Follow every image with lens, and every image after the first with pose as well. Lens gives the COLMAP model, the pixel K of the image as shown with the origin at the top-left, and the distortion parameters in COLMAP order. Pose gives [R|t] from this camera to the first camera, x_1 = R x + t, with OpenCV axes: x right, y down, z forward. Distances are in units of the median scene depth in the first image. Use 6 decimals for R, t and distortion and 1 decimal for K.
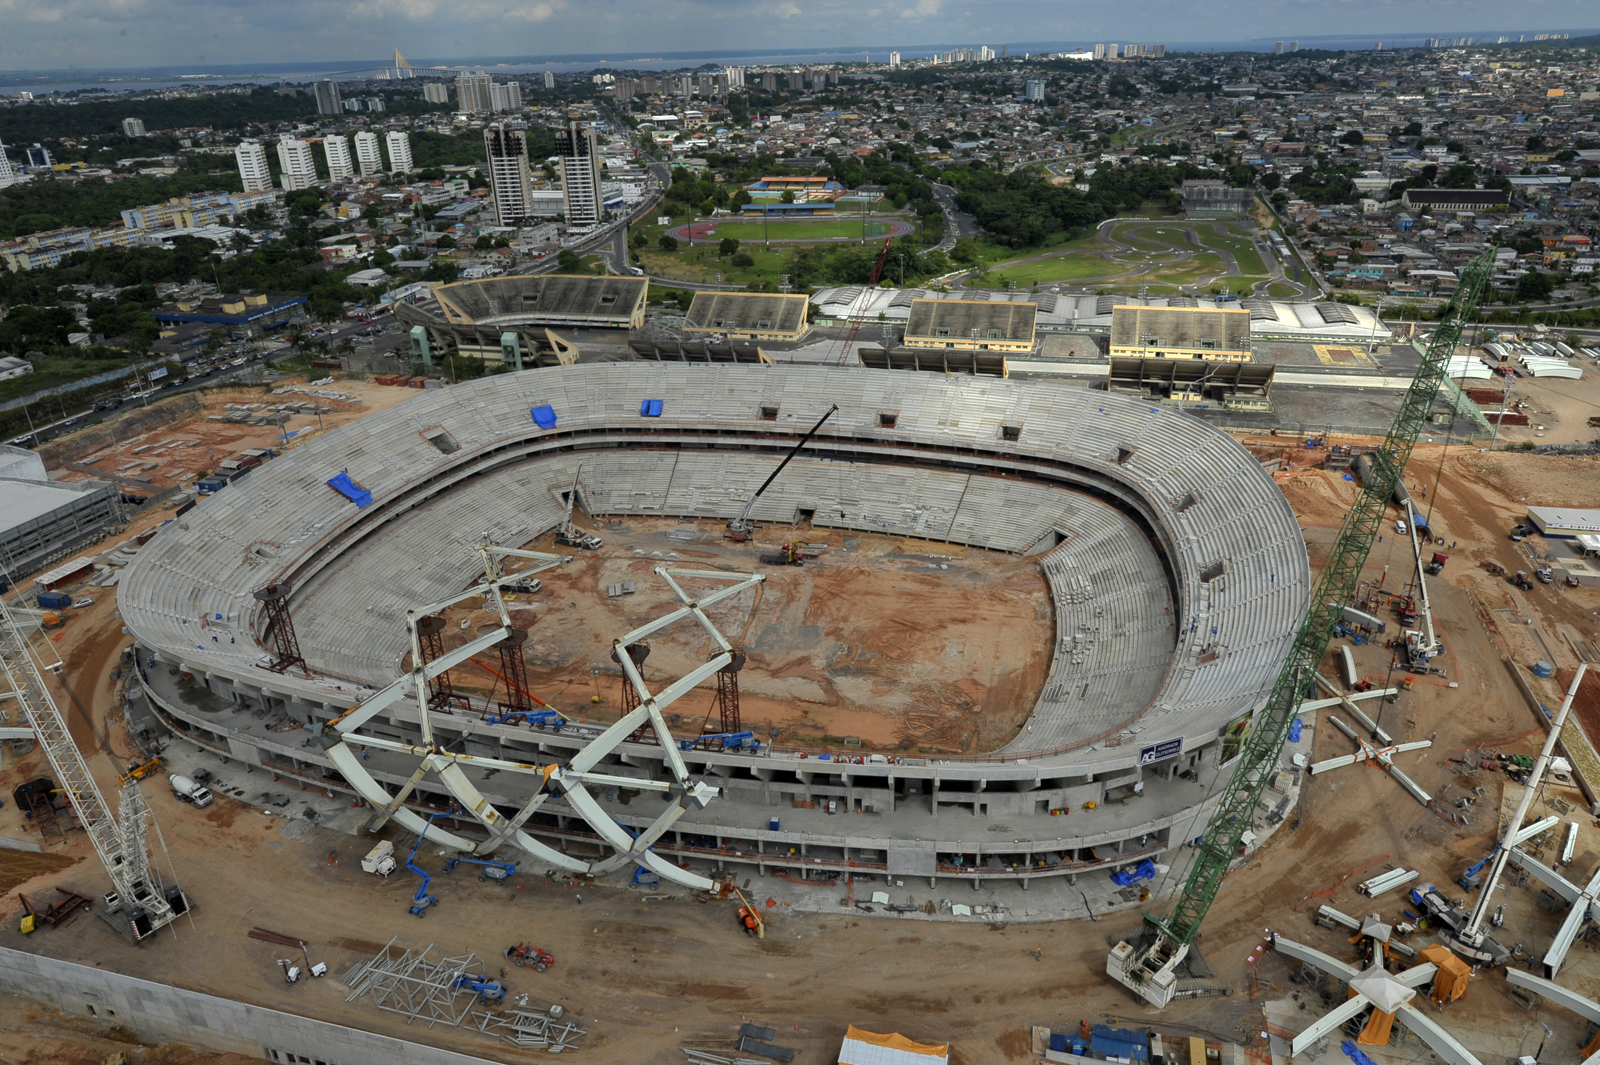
lens RADIAL K [[1048.6, 0, 816.4], [0, 1048.6, 526.4], [0, 0, 1]] dist [0.007591, -0.006600]
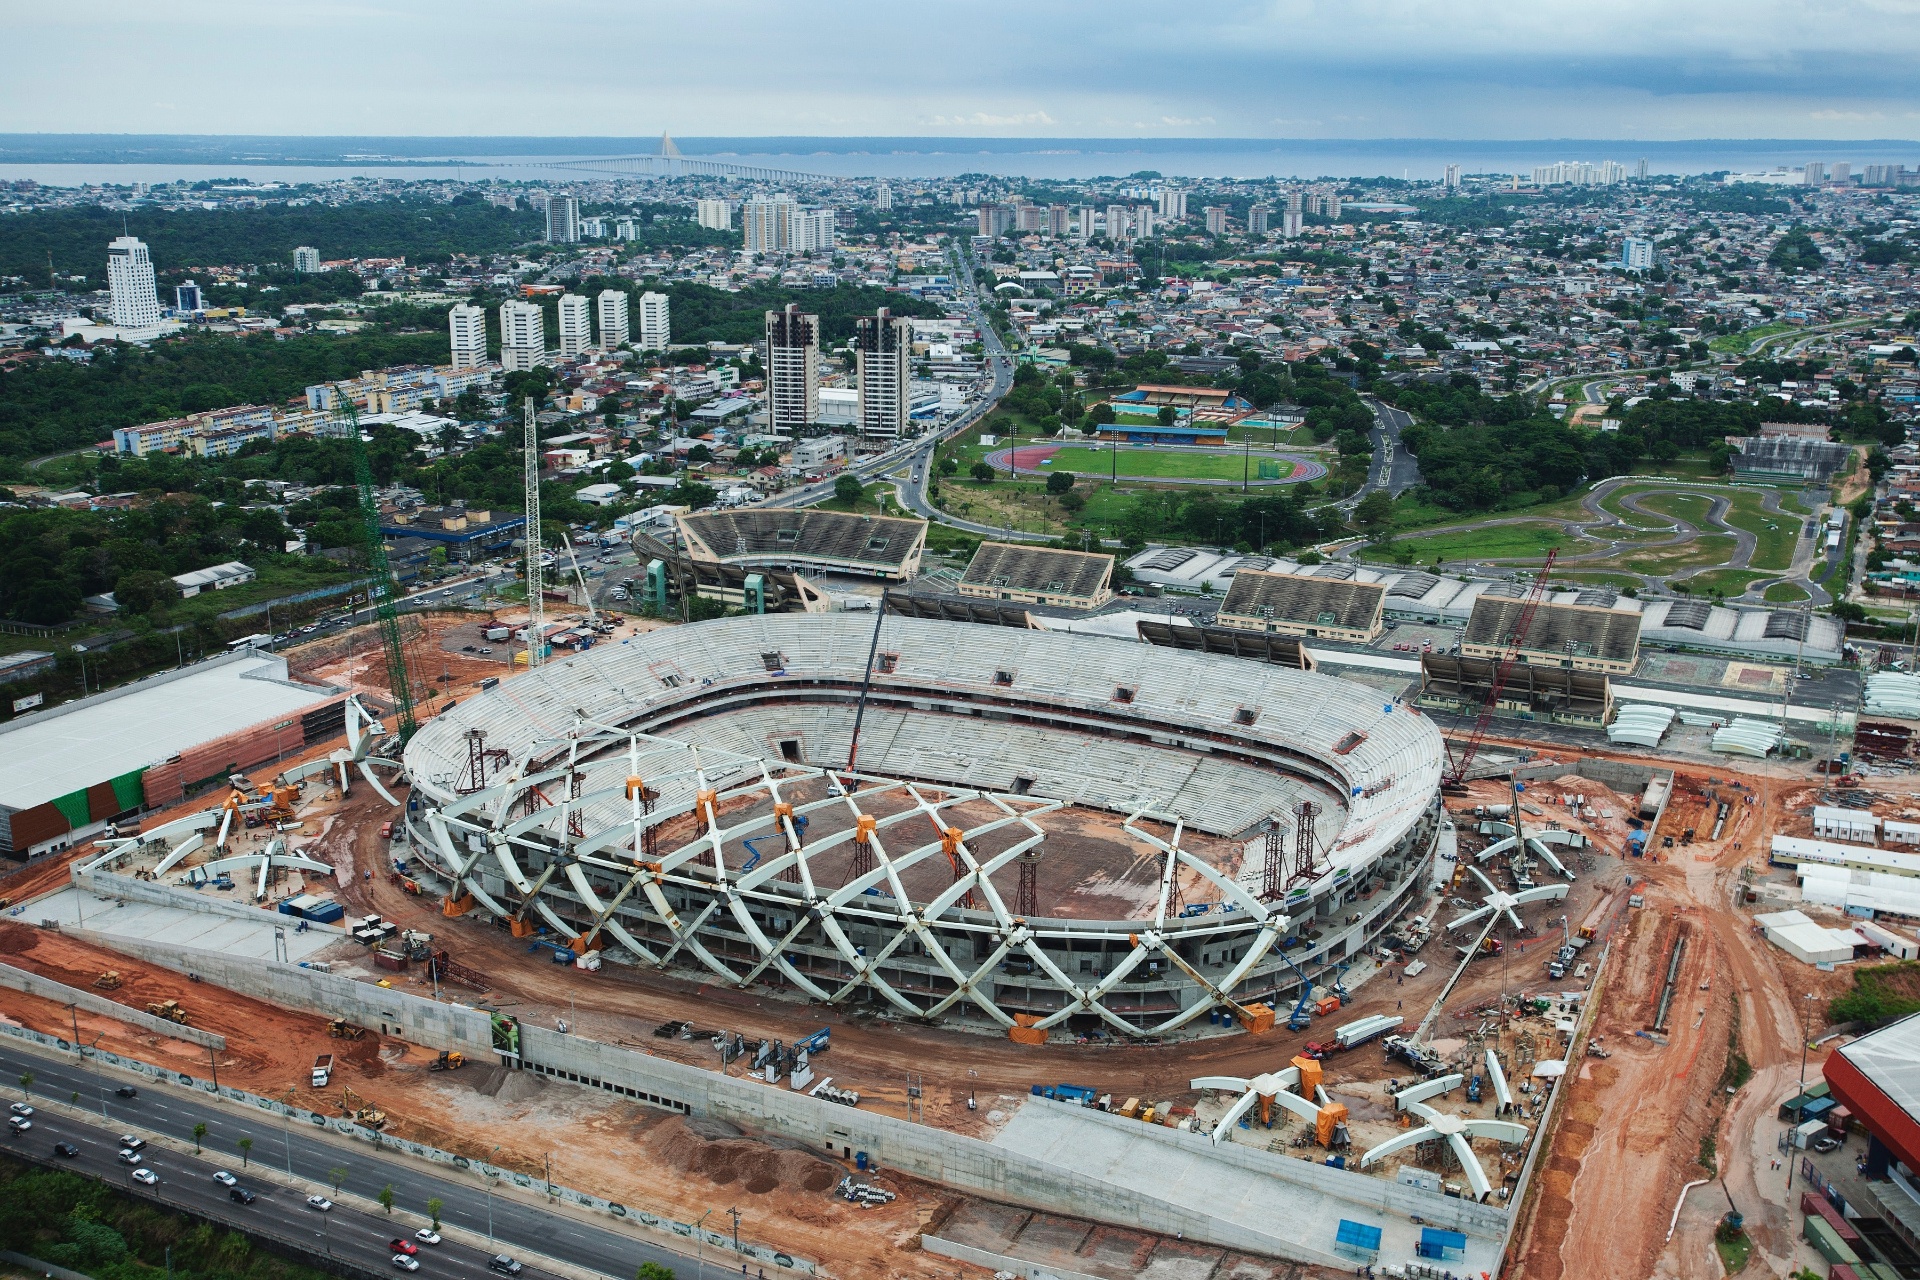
lens RADIAL K [[1802.7, 0, 956.1], [0, 1802.7, 639.1], [0, 0, 1]] dist [0.010447, 0.000000]
pose [[0.980622, 0.077526, -0.179916, 0.071648], [-0.105303, 0.983006, -0.150371, 0.037551], [0.165201, 0.166403, 0.972121, -0.207757]]
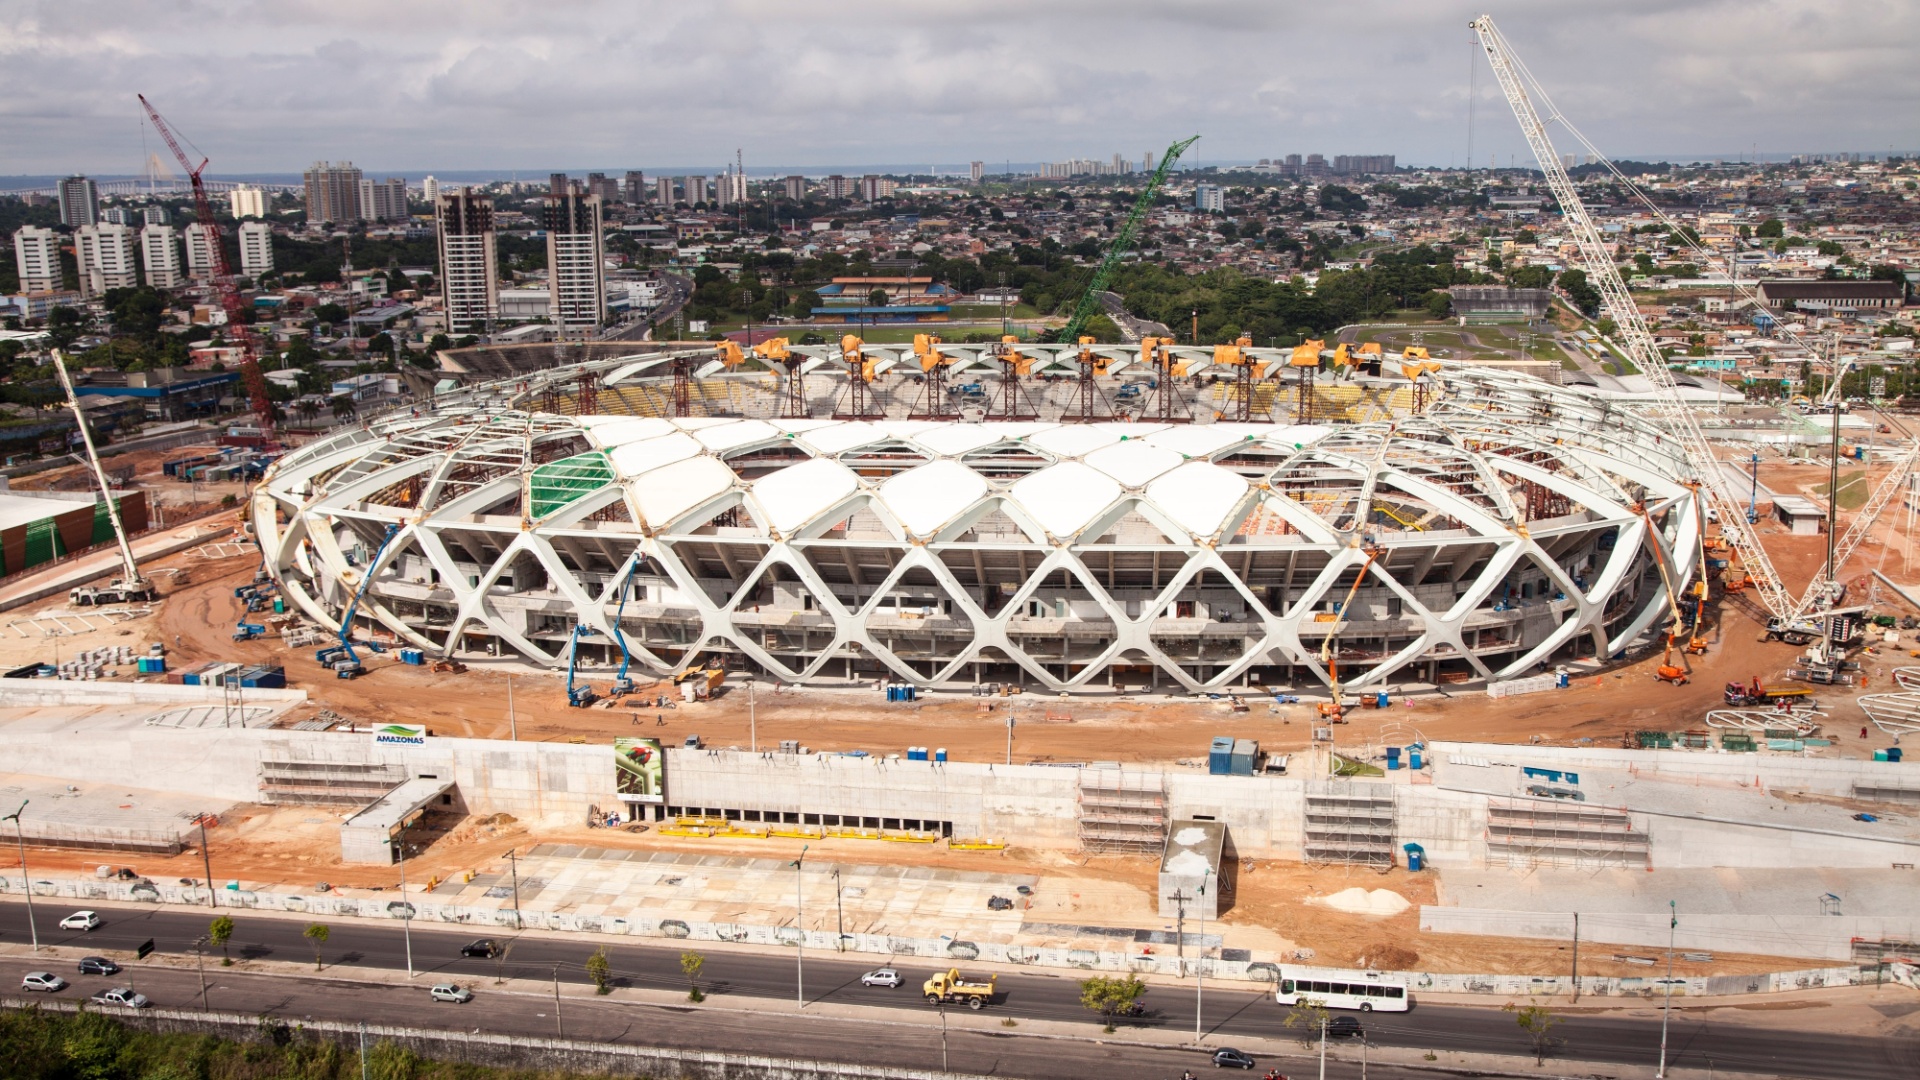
lens RADIAL K [[1789.7, 0, 959.7], [0, 1789.7, 541.8], [0, 0, 1]] dist [0.022688, 0.000000]
pose [[0.998126, -0.000742, 0.061183, -0.049128], [0.013833, 0.976774, -0.213825, 0.094393], [-0.059603, 0.214271, 0.974954, -0.105187]]
